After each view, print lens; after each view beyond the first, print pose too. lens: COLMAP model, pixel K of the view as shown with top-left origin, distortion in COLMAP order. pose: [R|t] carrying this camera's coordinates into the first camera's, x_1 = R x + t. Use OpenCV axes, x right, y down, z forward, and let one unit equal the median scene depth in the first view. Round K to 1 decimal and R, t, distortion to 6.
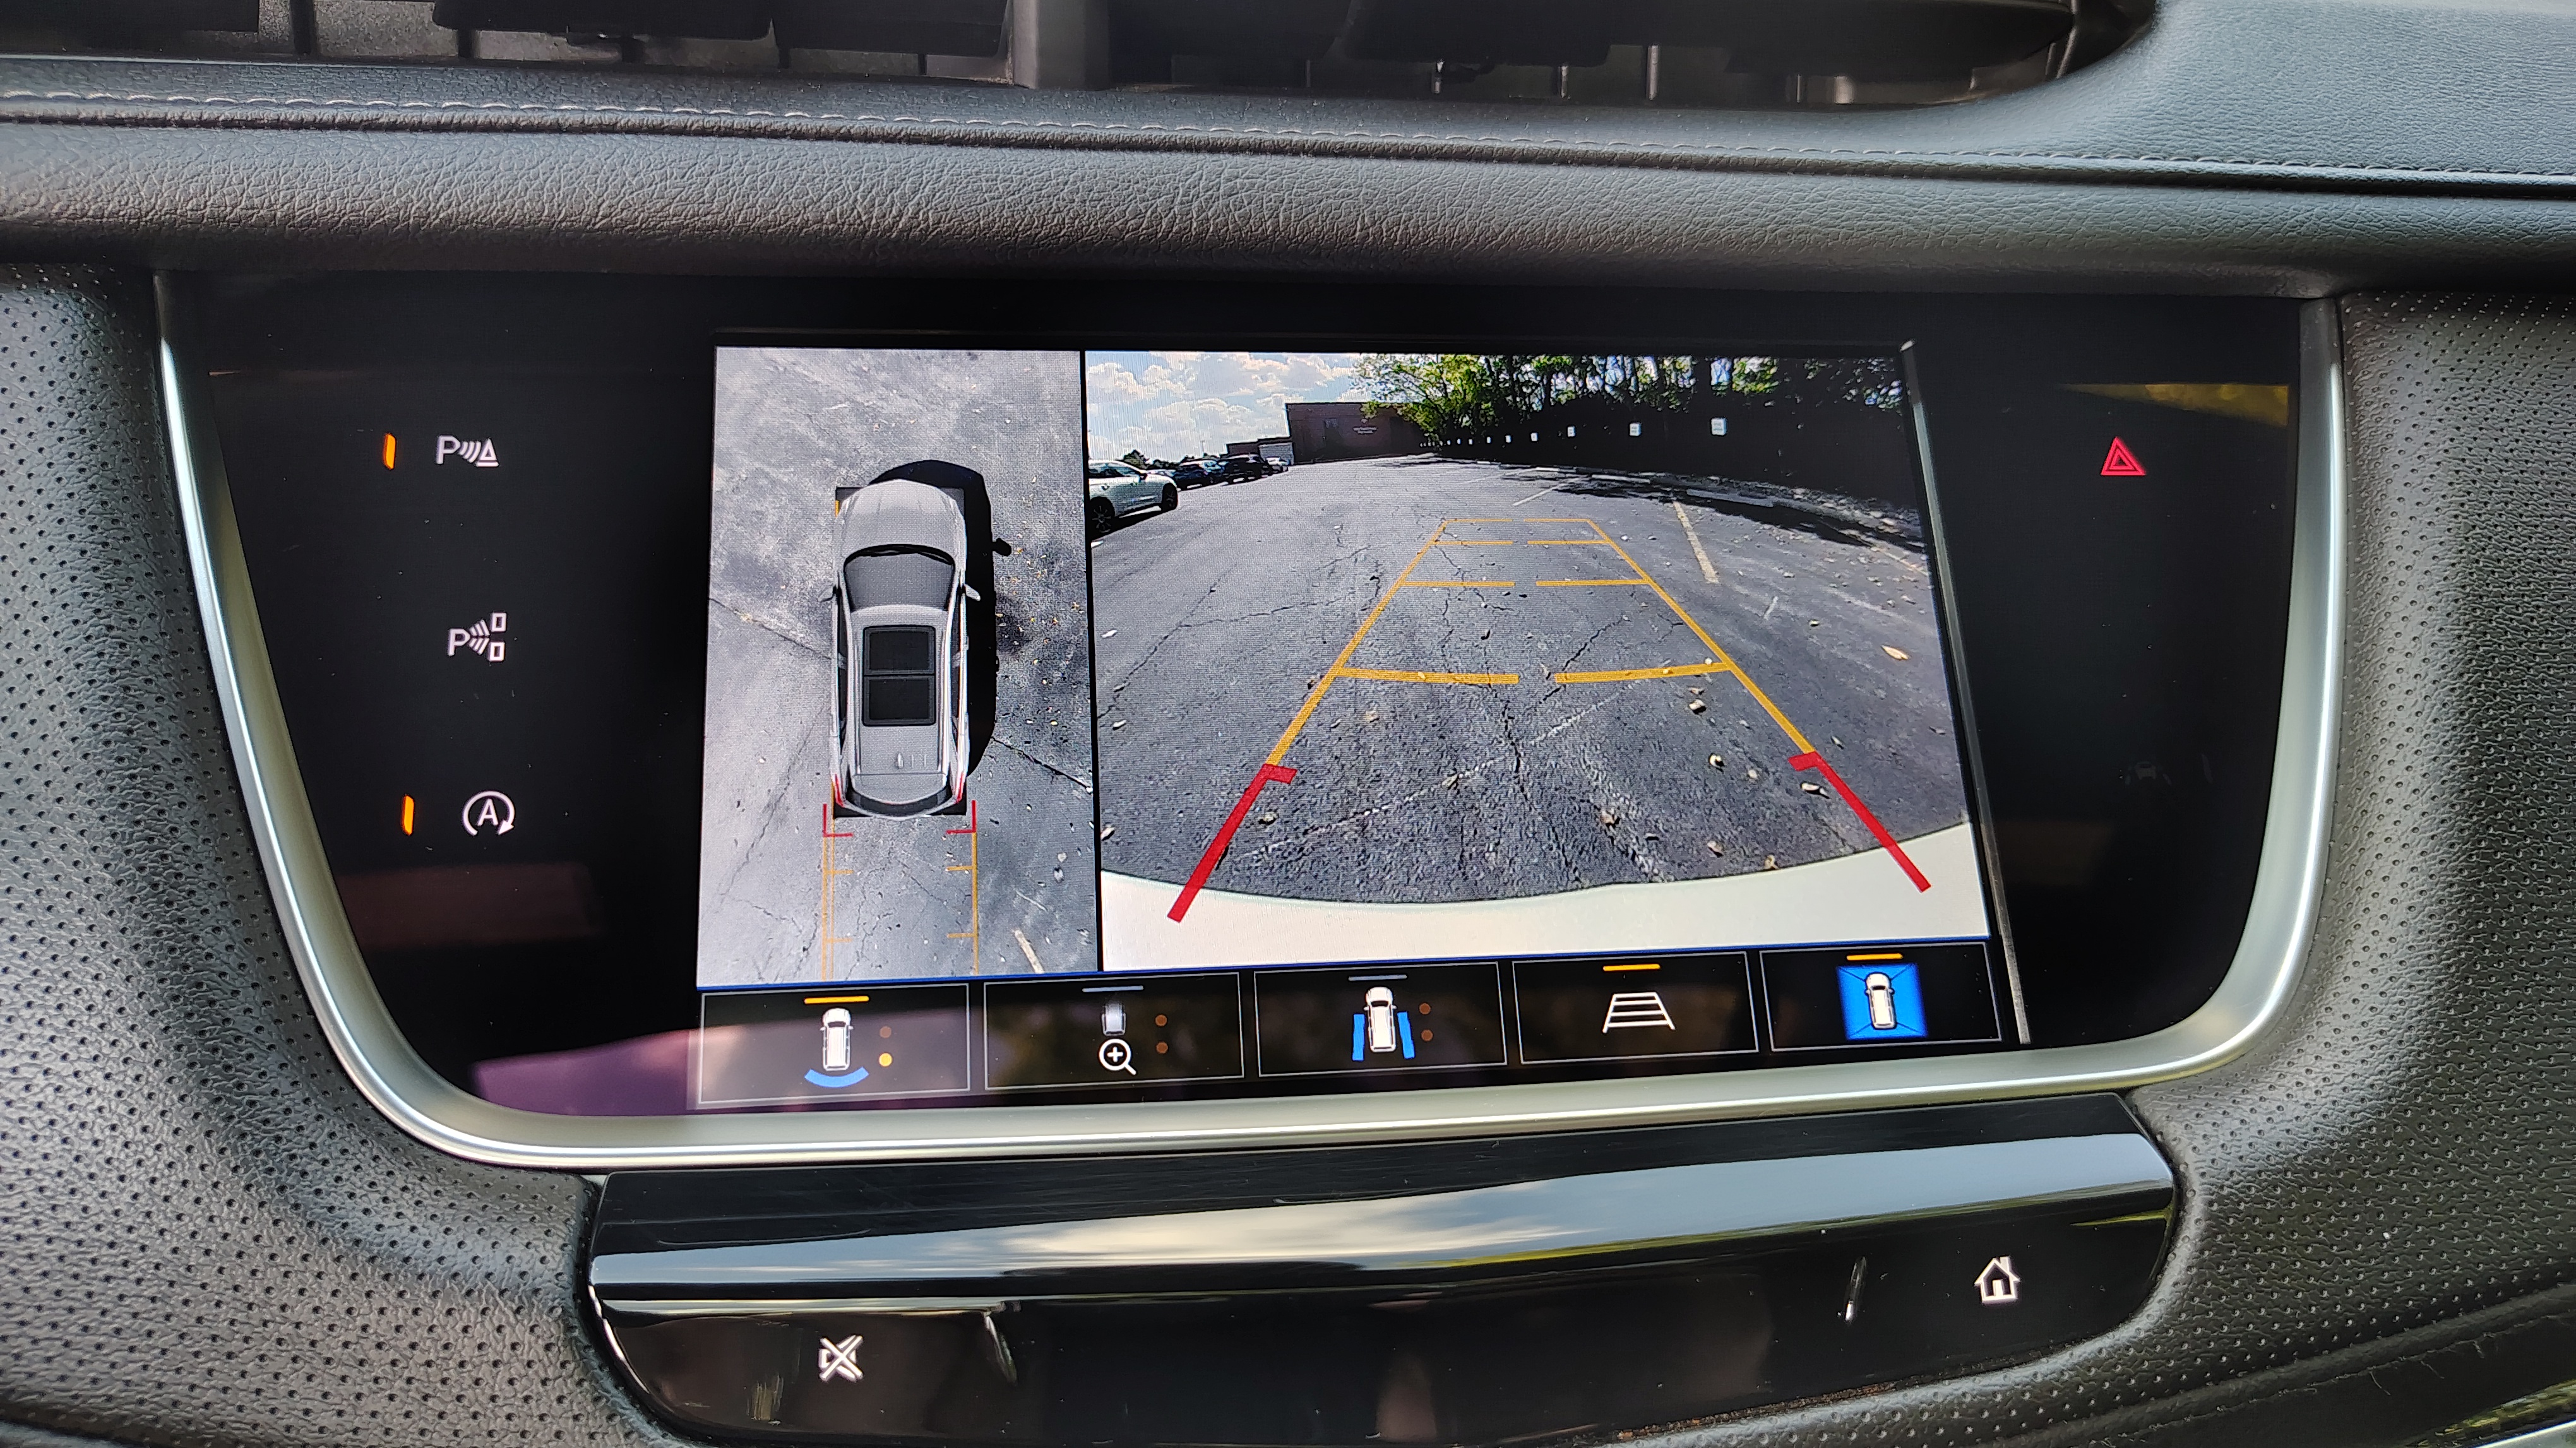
lens RADIAL K [[1905.0, 0, 1292.9], [0, 1905.0, 683.1], [0, 0, 1]] dist [-0.004673, 0.000968]
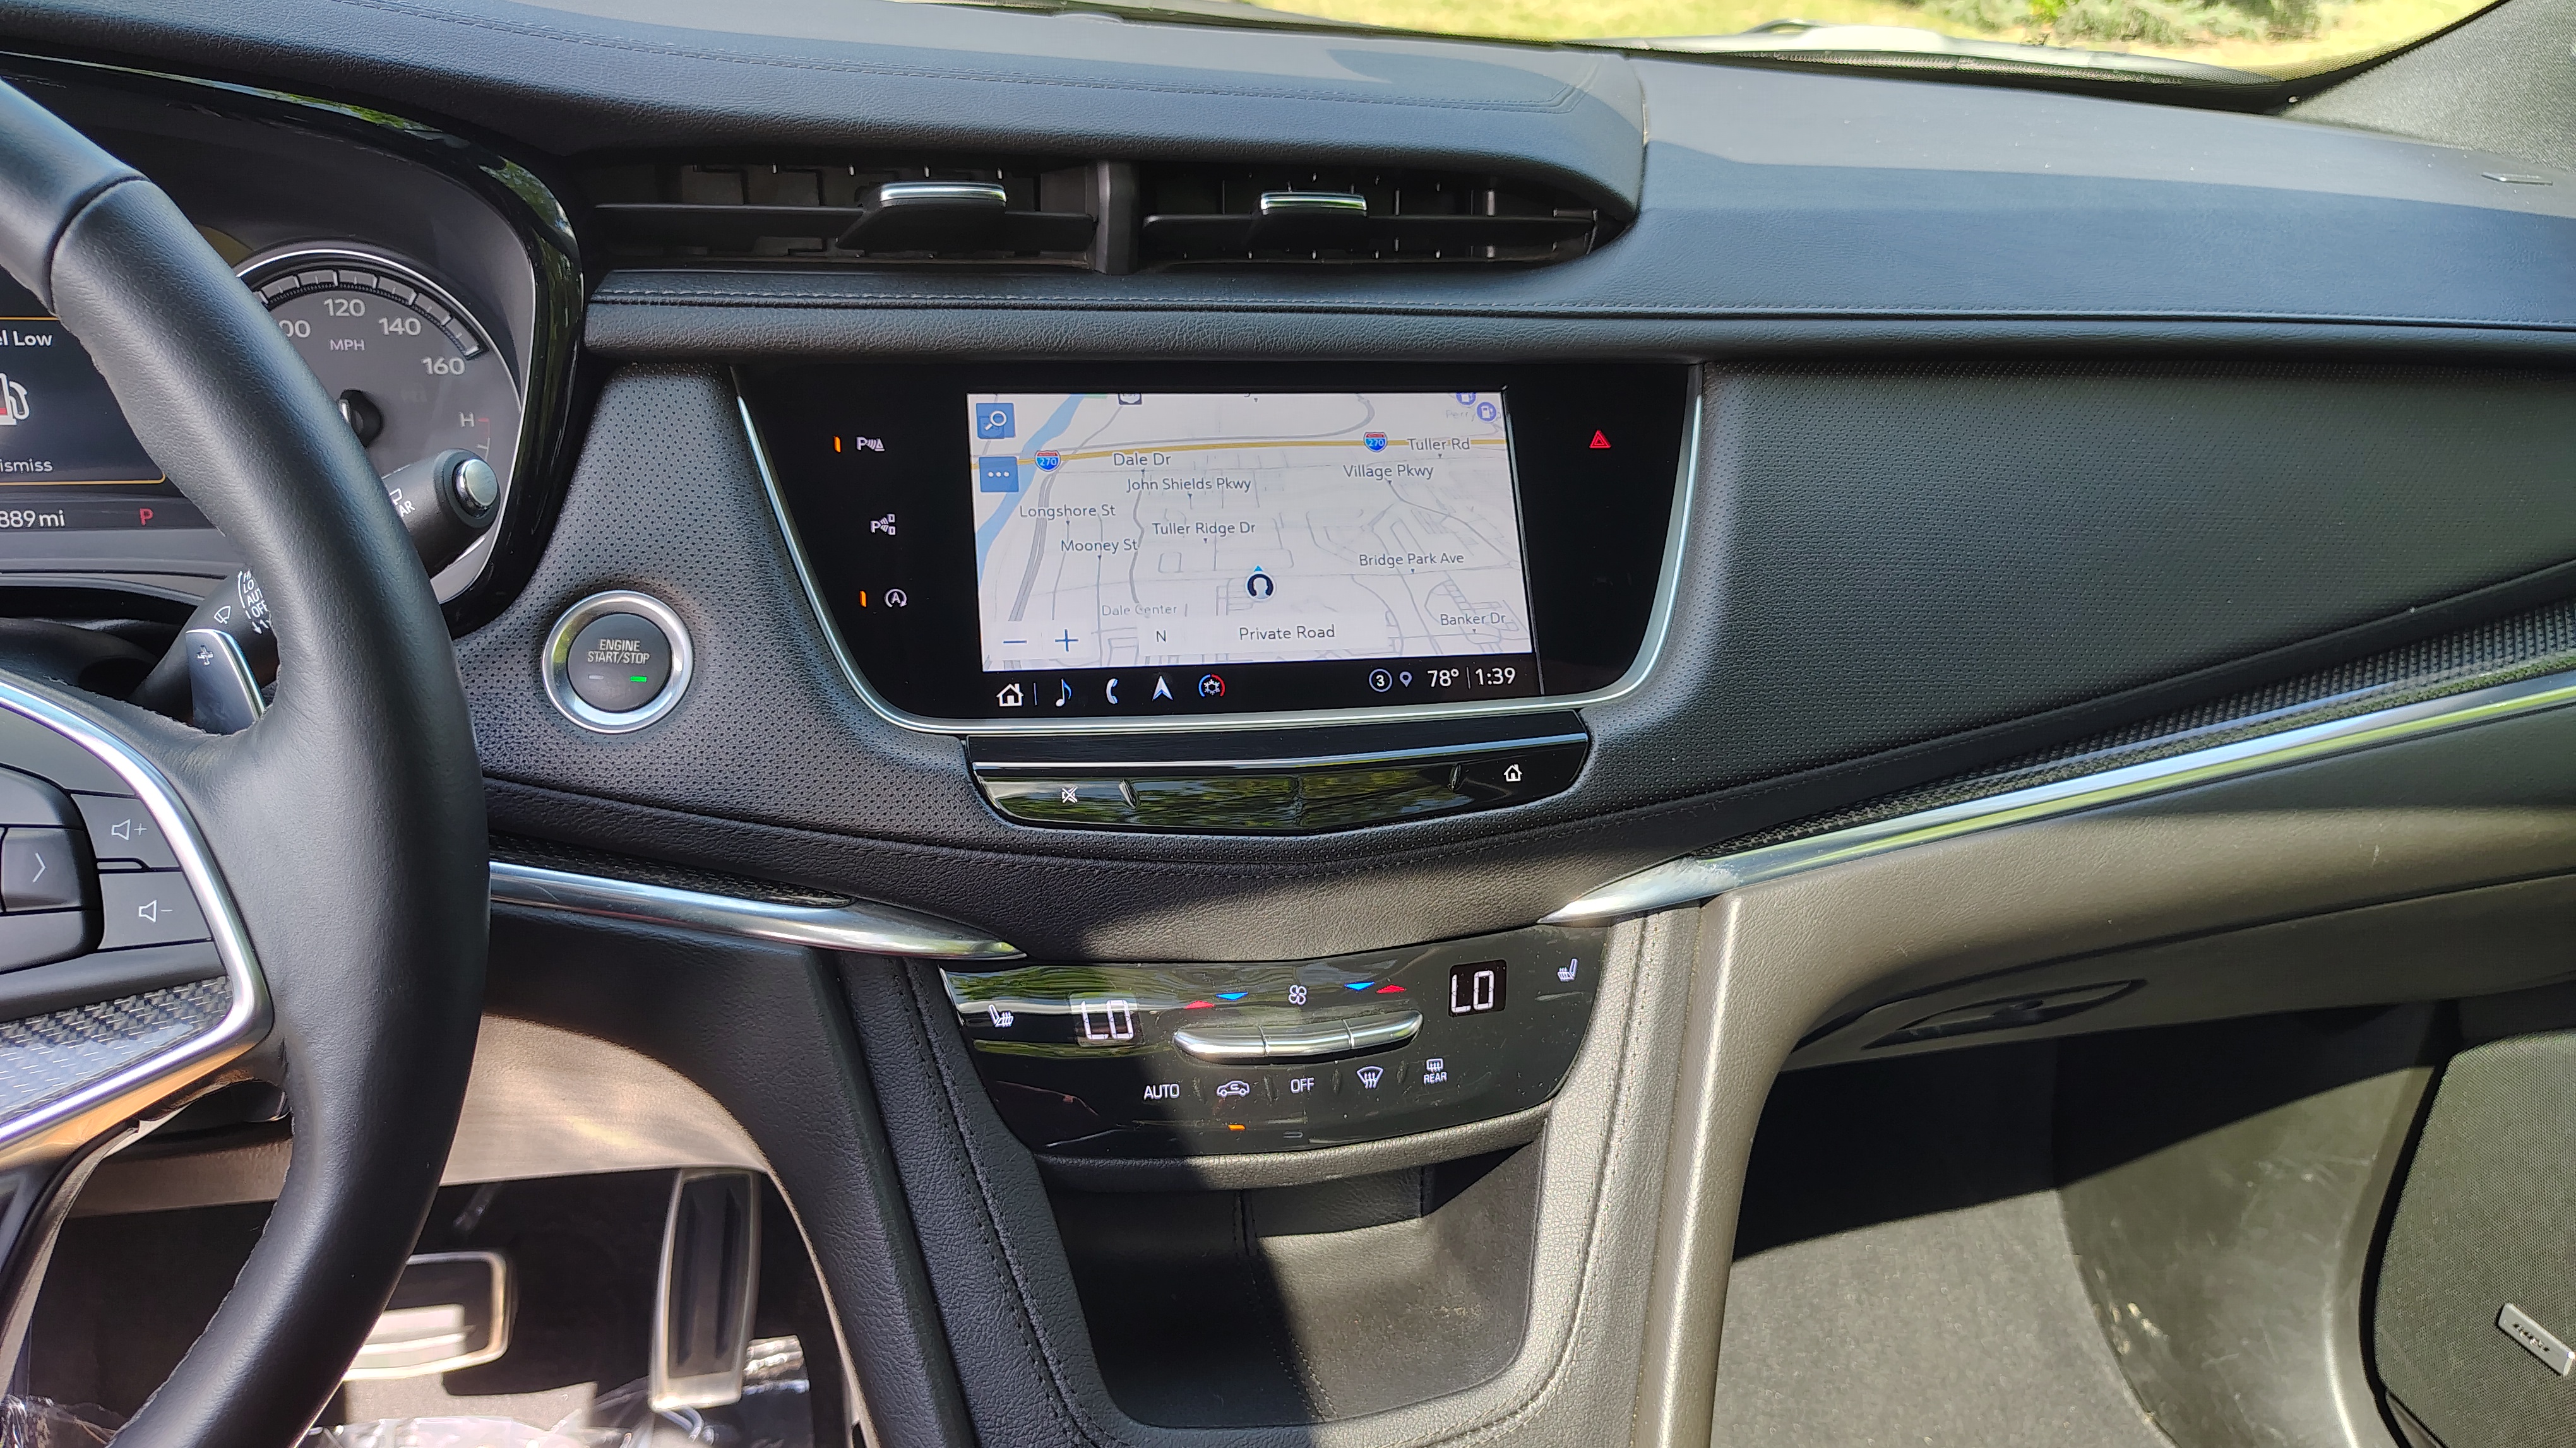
lens RADIAL K [[1849.6, 0, 1304.8], [0, 1849.6, 724.1], [0, 0, 1]] dist [0.049000, -0.095467]
pose [[0.997178, -0.015959, 0.073358, -0.079719], [0.010923, 0.997589, 0.068541, 0.068723], [-0.074275, -0.067546, 0.994948, -1.304276]]
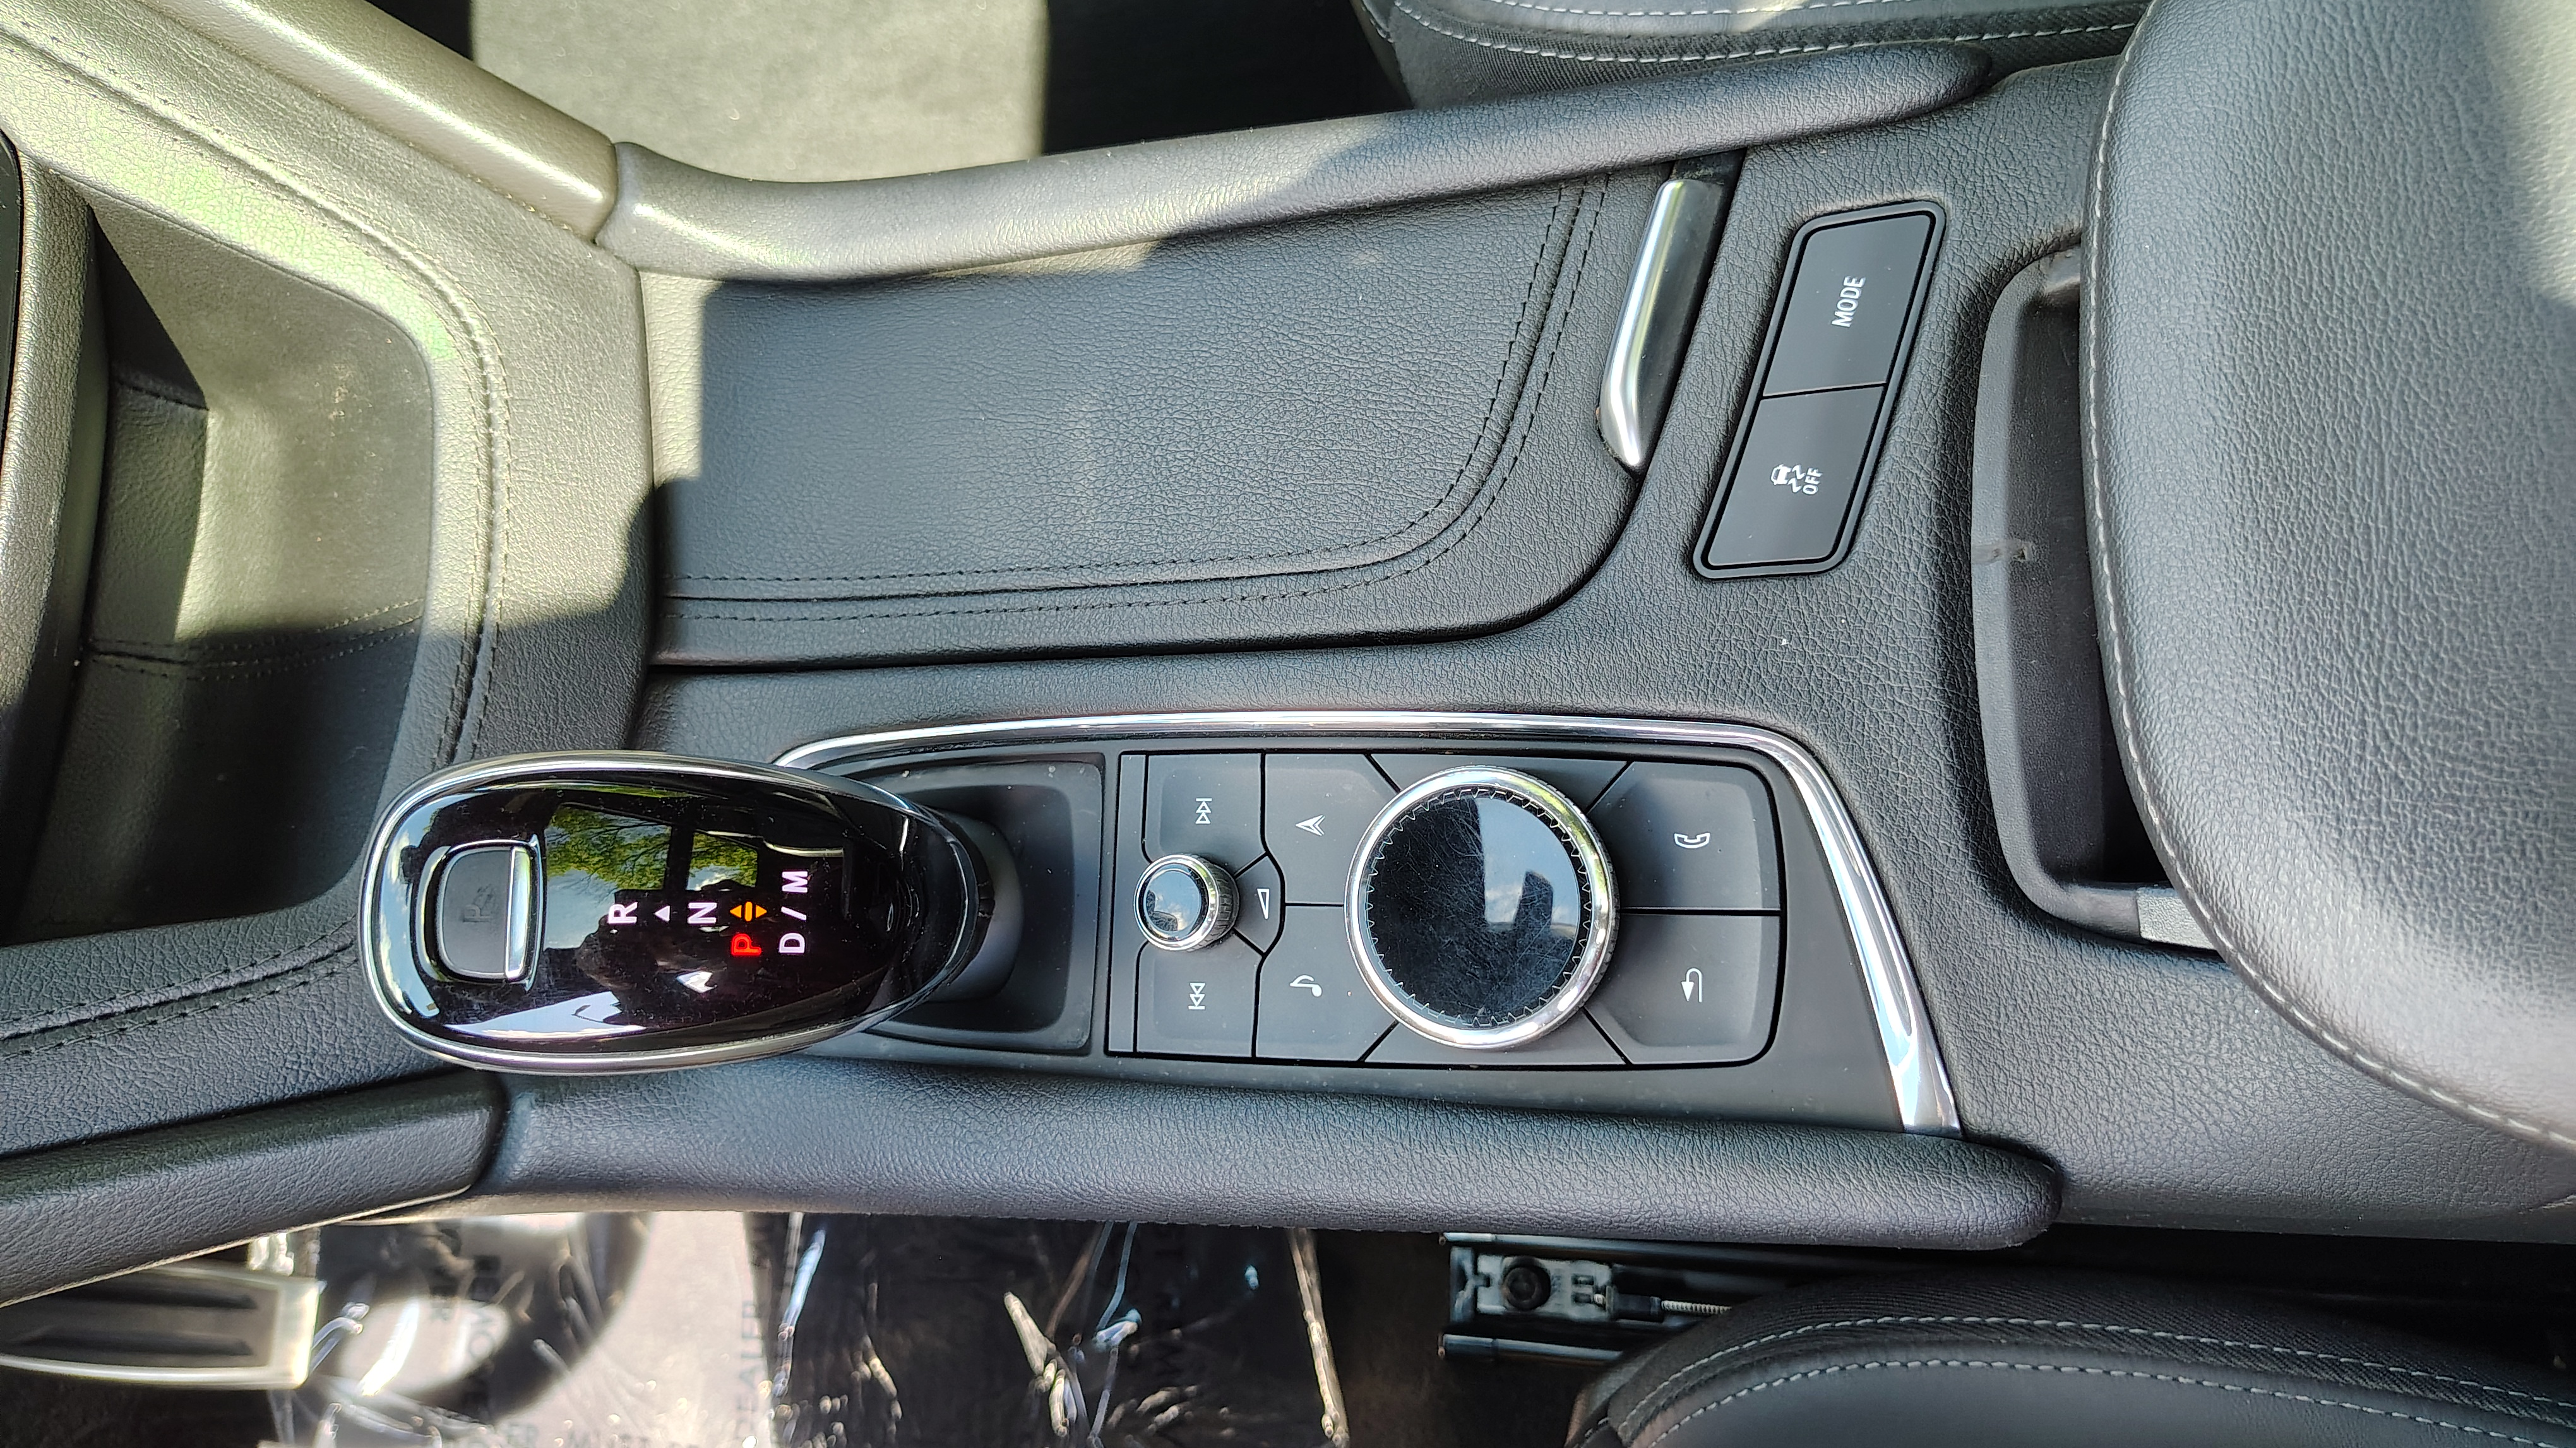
lens RADIAL K [[1905.0, 0, 1292.9], [0, 1905.0, 683.1], [0, 0, 1]] dist [-0.004673, 0.000968]
pose [[0.180571, -0.978909, 0.095557, 0.015520], [0.688915, 0.195220, 0.698059, 0.427913], [-0.701991, -0.060219, 0.709636, -0.857436]]
